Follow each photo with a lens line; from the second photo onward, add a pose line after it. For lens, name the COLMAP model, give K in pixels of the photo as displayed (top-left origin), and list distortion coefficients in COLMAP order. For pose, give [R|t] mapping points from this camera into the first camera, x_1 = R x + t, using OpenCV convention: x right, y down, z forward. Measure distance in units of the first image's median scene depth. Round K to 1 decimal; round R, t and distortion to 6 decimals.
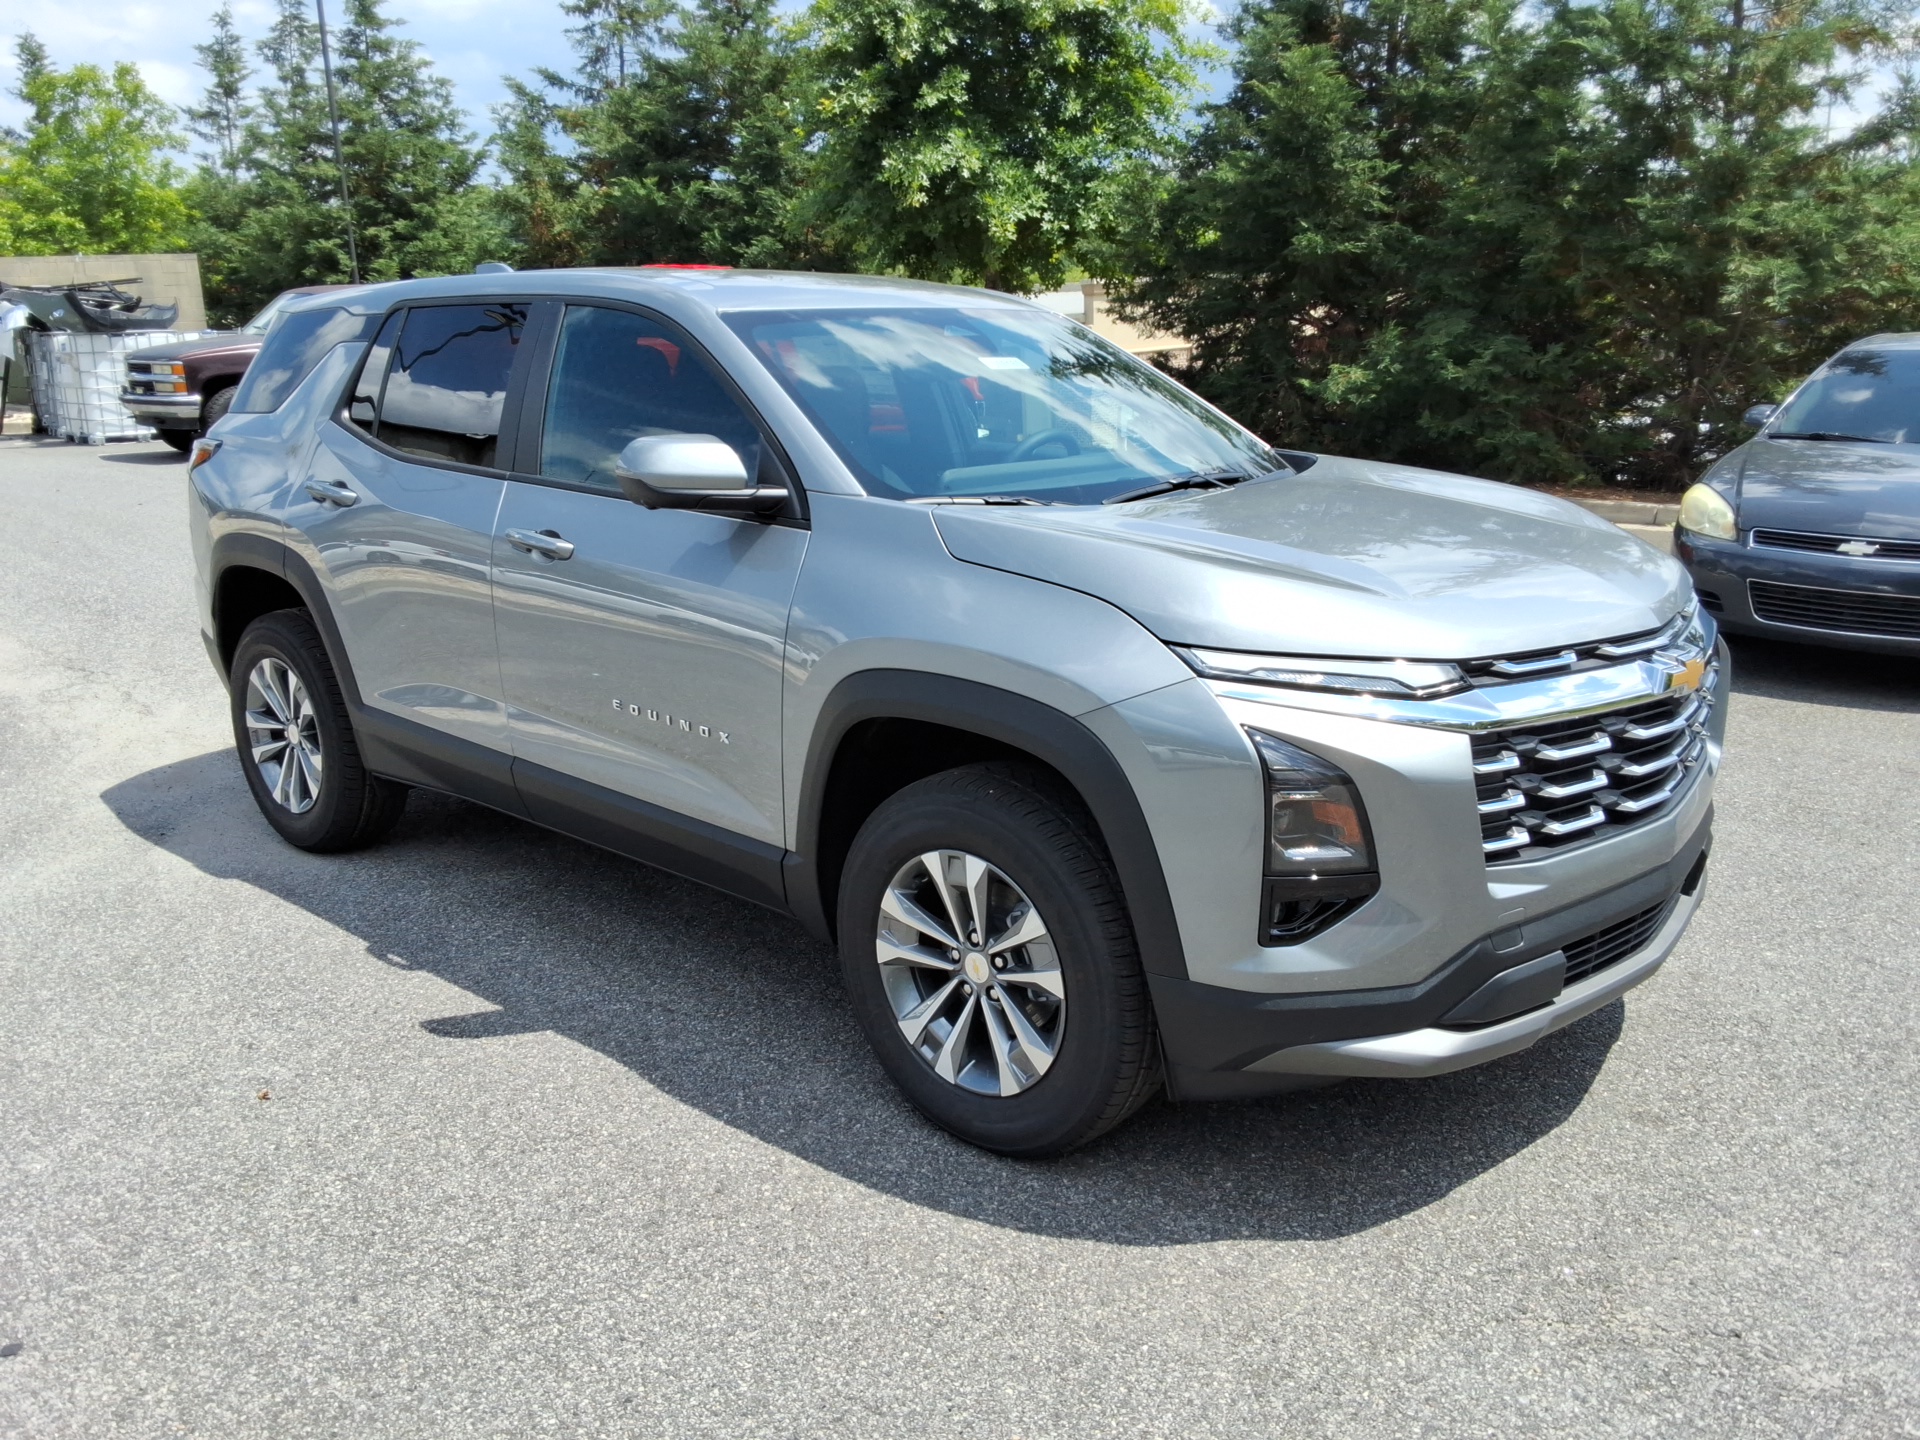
lens RADIAL K [[1549.8, 0, 971.7], [0, 1549.8, 696.2], [0, 0, 1]] dist [0.104846, -0.166143]
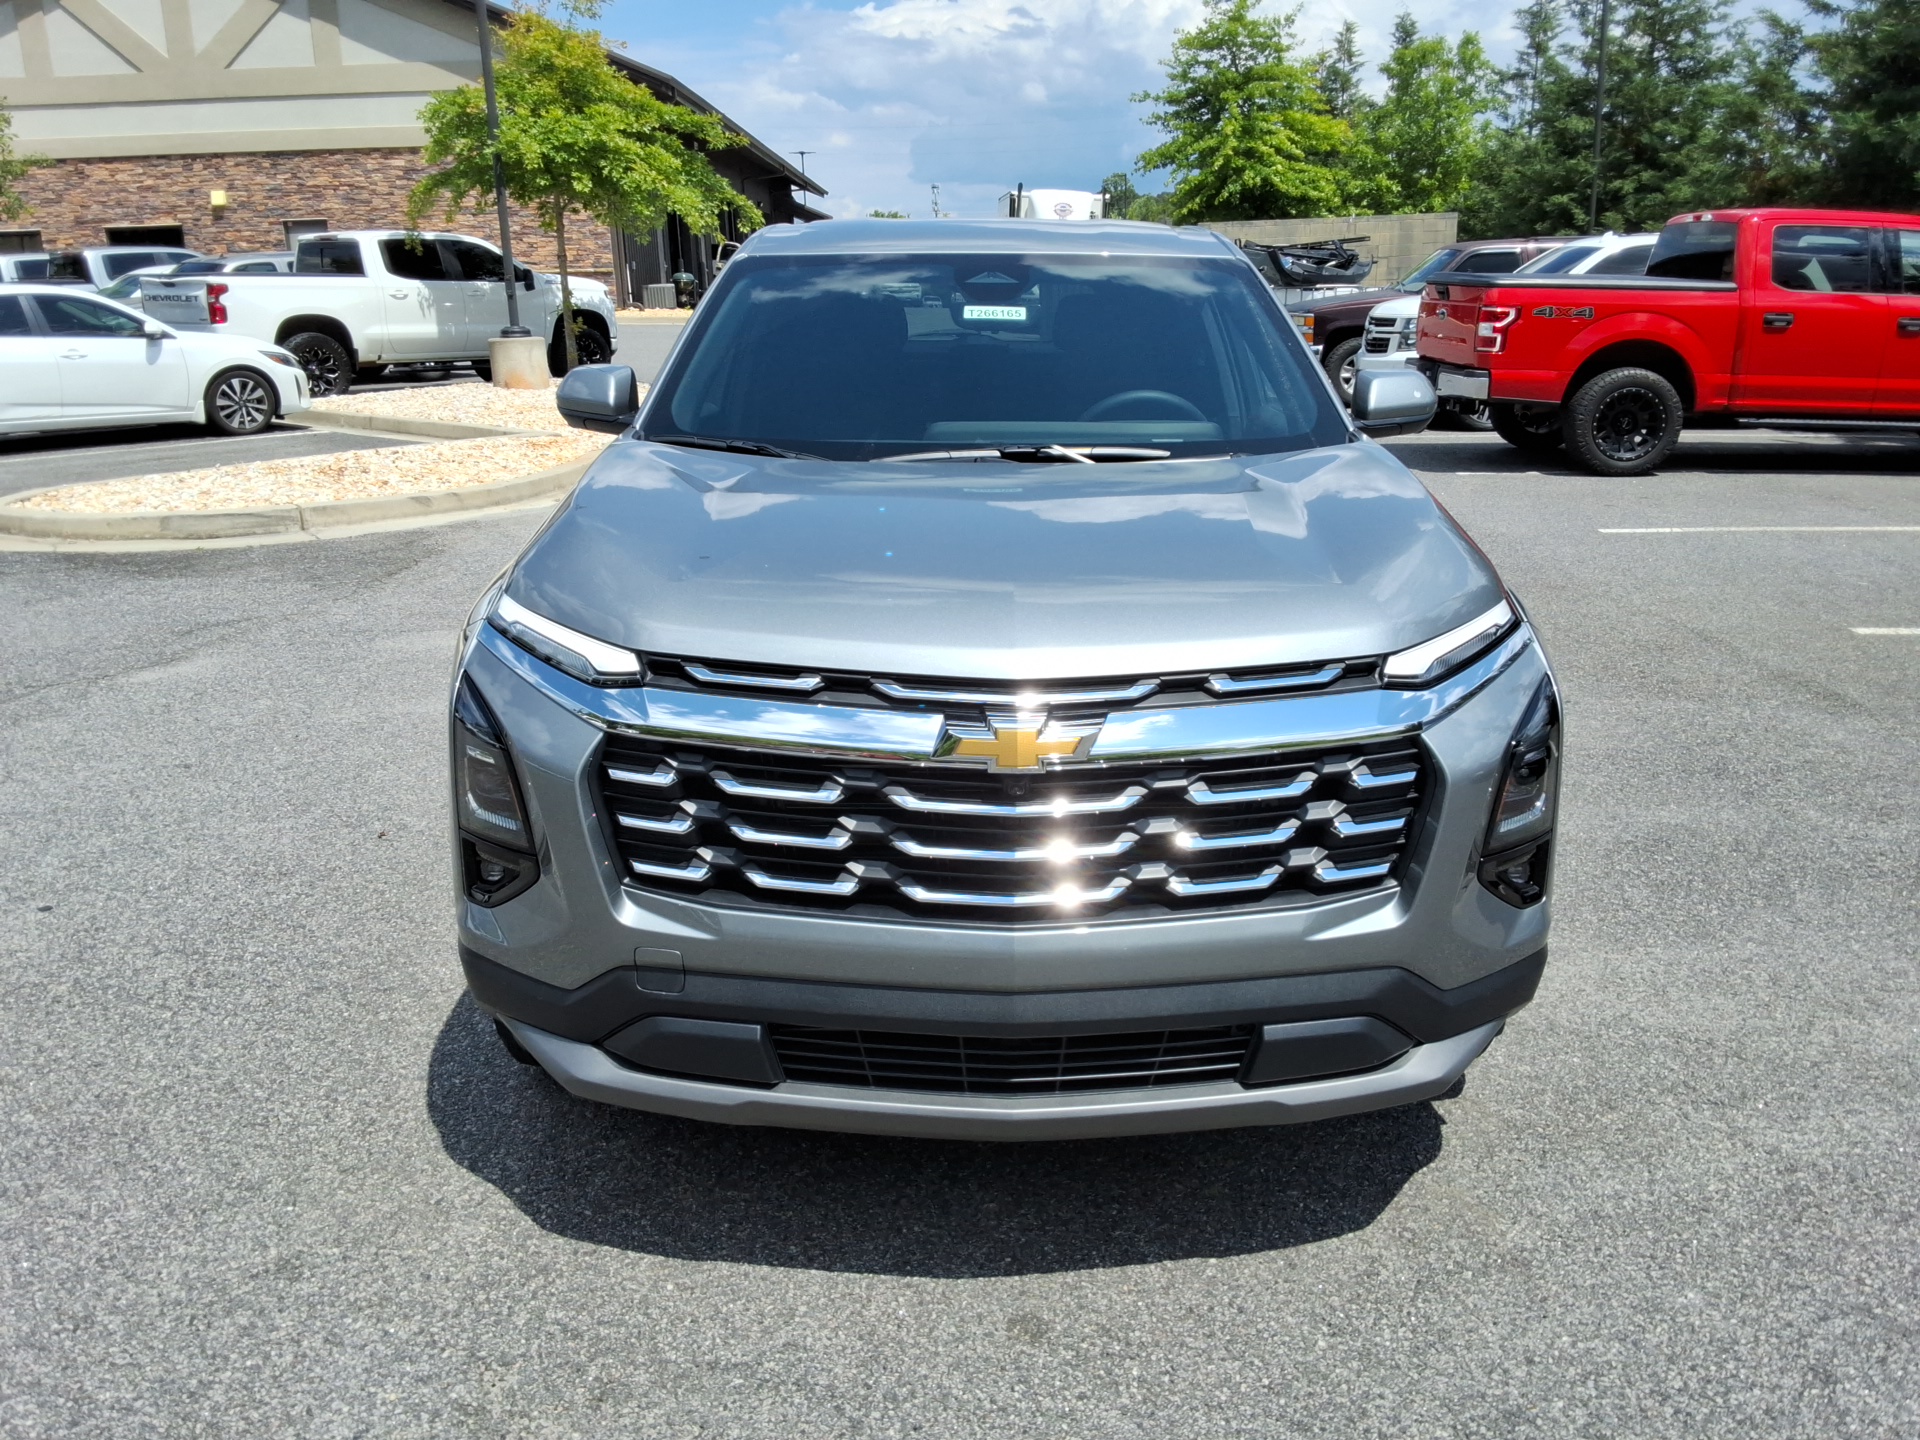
lens RADIAL K [[1549.8, 0, 971.7], [0, 1549.8, 696.2], [0, 0, 1]] dist [0.104846, -0.166143]
pose [[0.672020, 0.196909, -0.713874, 0.113751], [-0.178599, 0.978640, 0.101812, -0.012904], [0.718673, 0.059077, 0.692834, 0.056156]]
